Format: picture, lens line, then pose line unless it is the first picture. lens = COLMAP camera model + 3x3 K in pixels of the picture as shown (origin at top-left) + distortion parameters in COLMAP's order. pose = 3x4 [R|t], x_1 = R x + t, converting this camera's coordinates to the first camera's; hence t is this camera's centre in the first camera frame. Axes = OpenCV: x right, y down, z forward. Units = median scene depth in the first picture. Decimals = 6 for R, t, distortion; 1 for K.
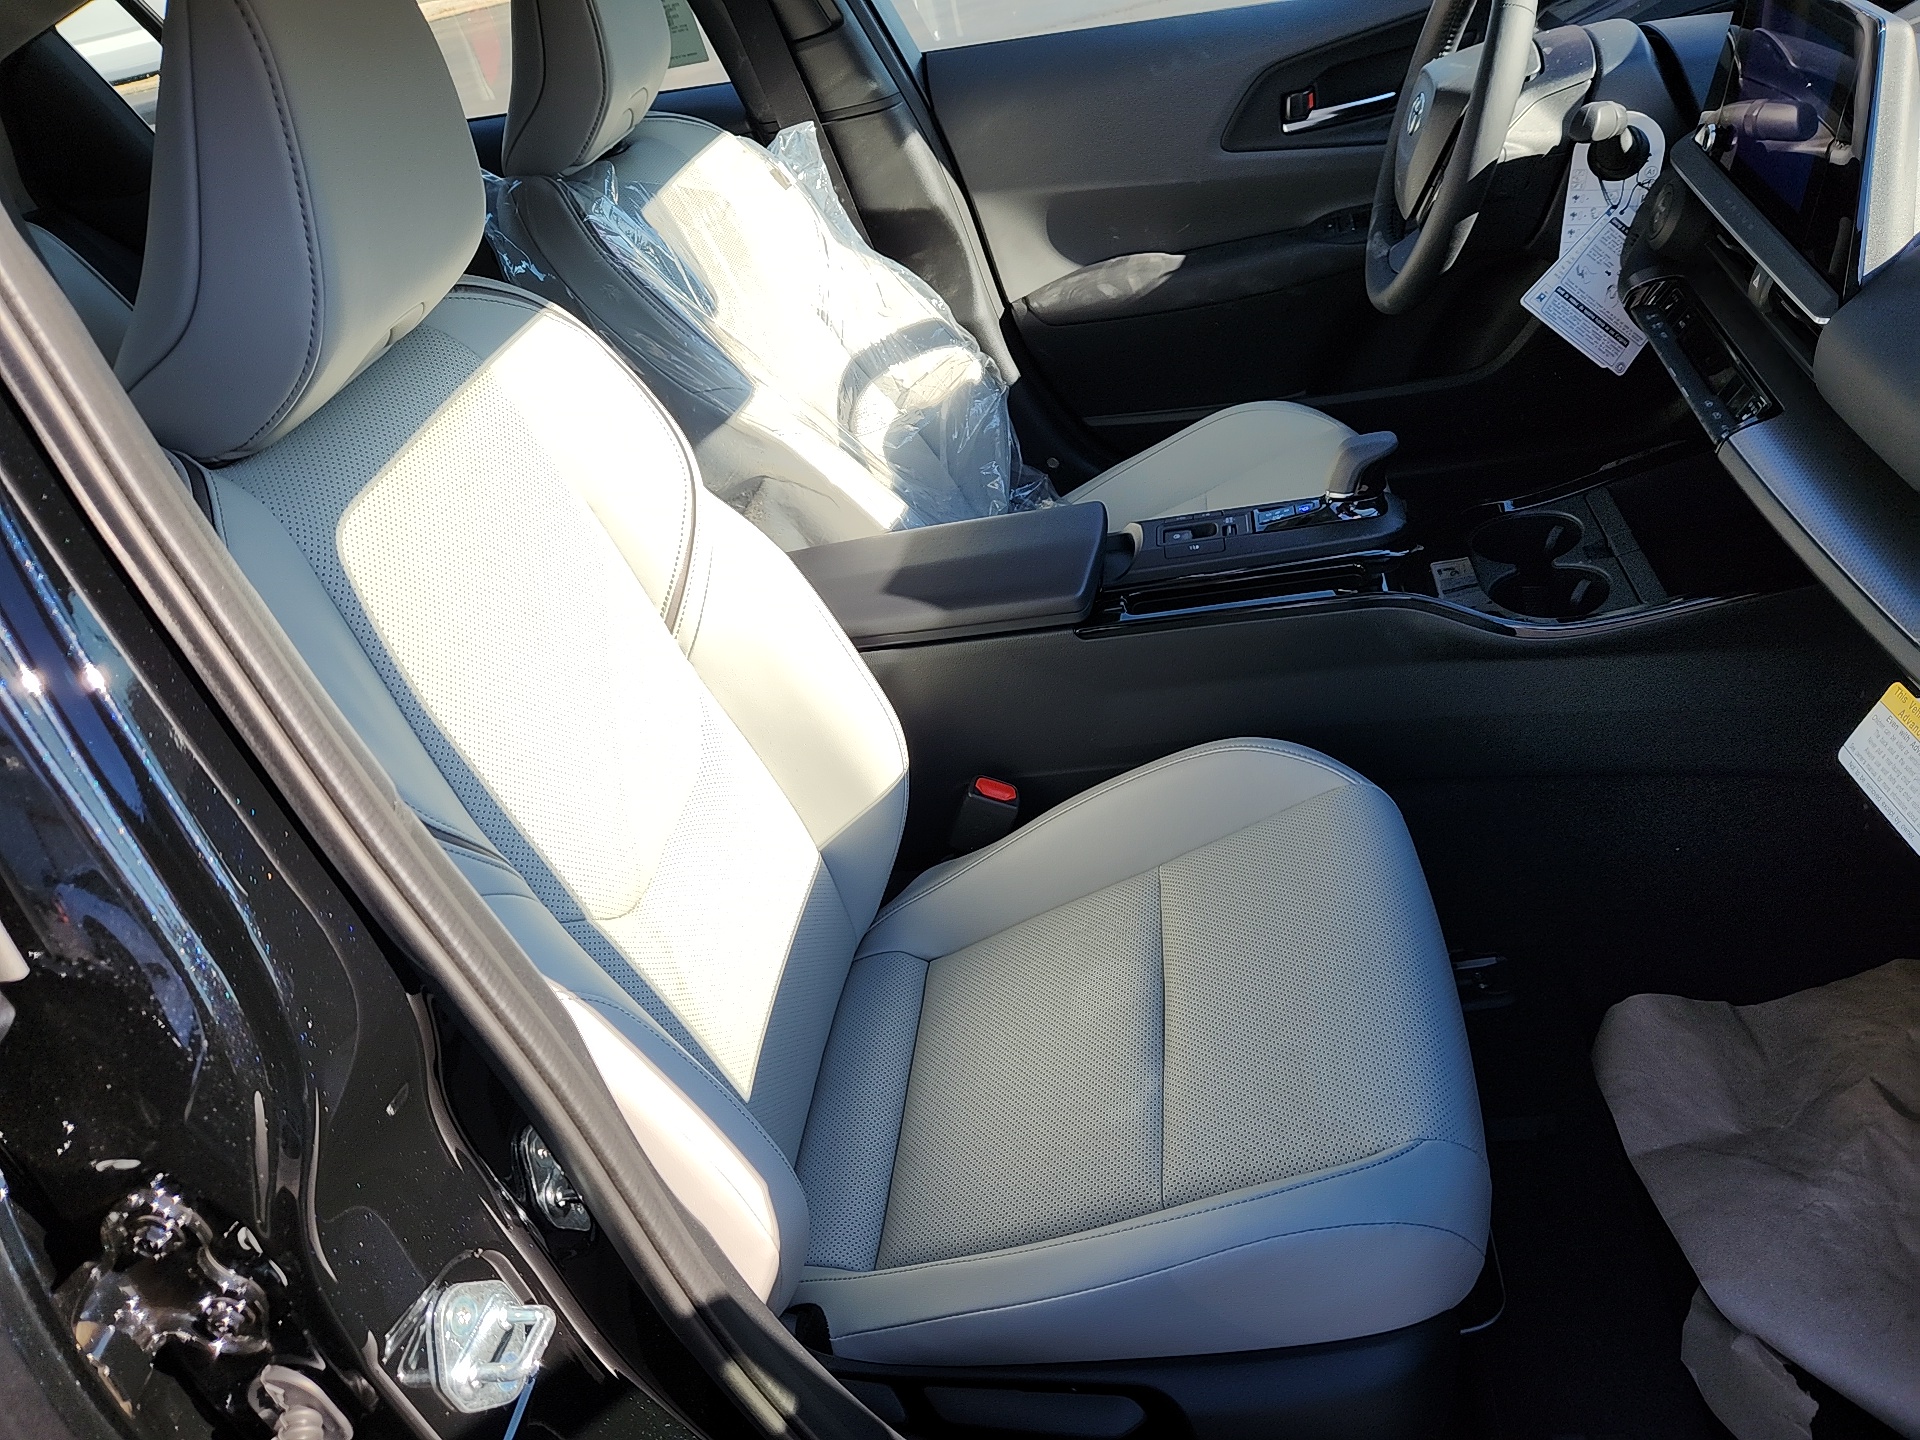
lens RADIAL K [[1411.6, 0, 961.0], [0, 1411.6, 749.0], [0, 0, 1]] dist [0.048727, -0.050013]
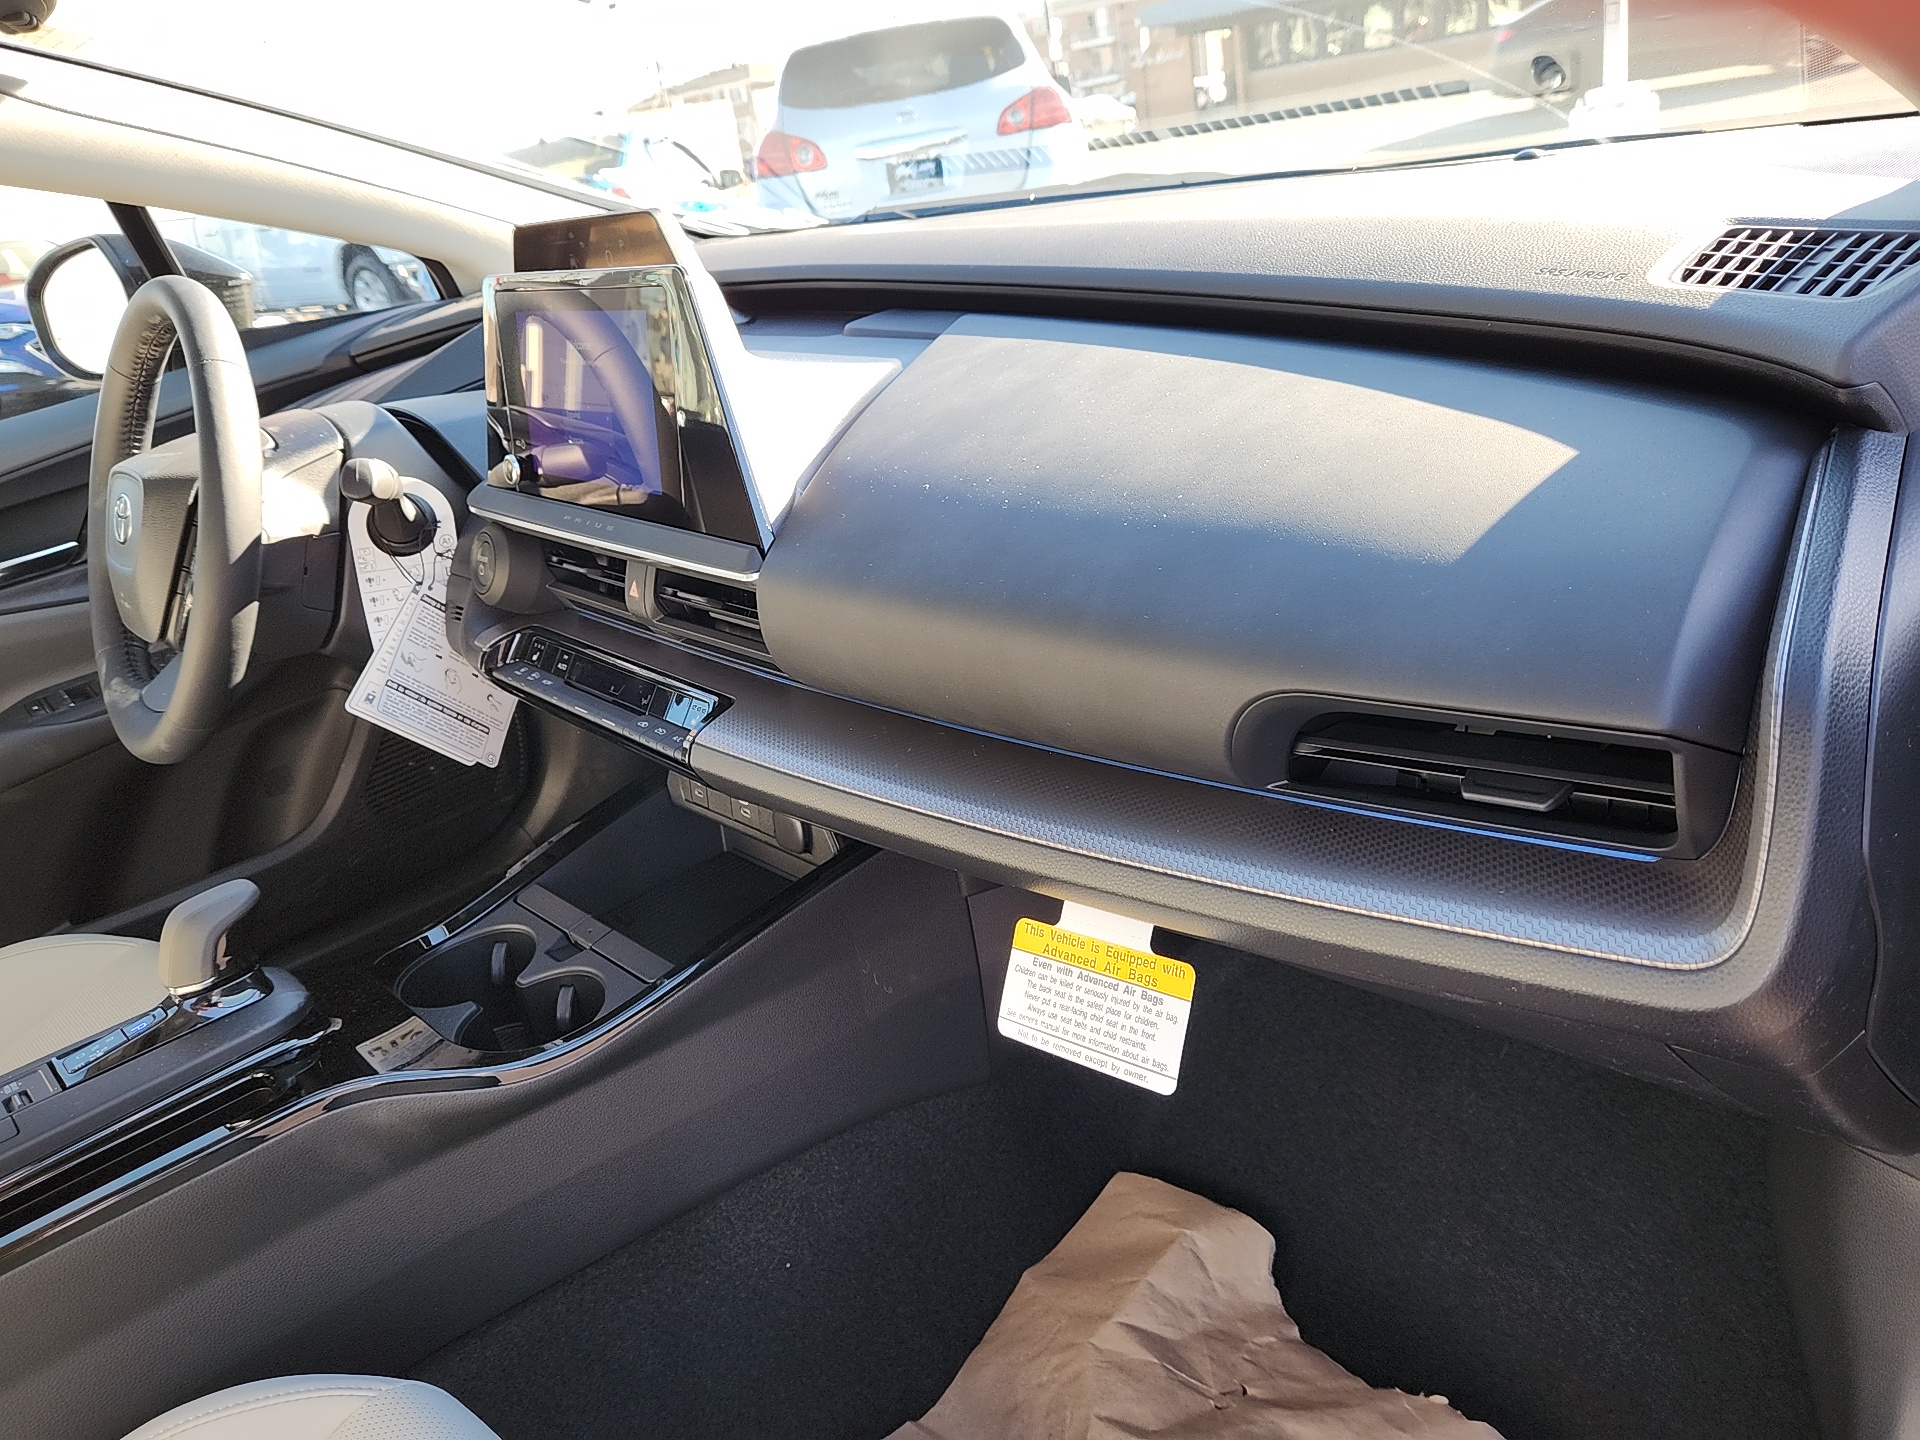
lens RADIAL K [[1411.6, 0, 961.0], [0, 1411.6, 749.0], [0, 0, 1]] dist [0.048727, -0.050013]
pose [[0.658553, -0.172898, 0.732403, 0.033157], [0.431557, 0.884080, -0.179338, -0.001445], [-0.616495, 0.434177, 0.656829, 0.287799]]
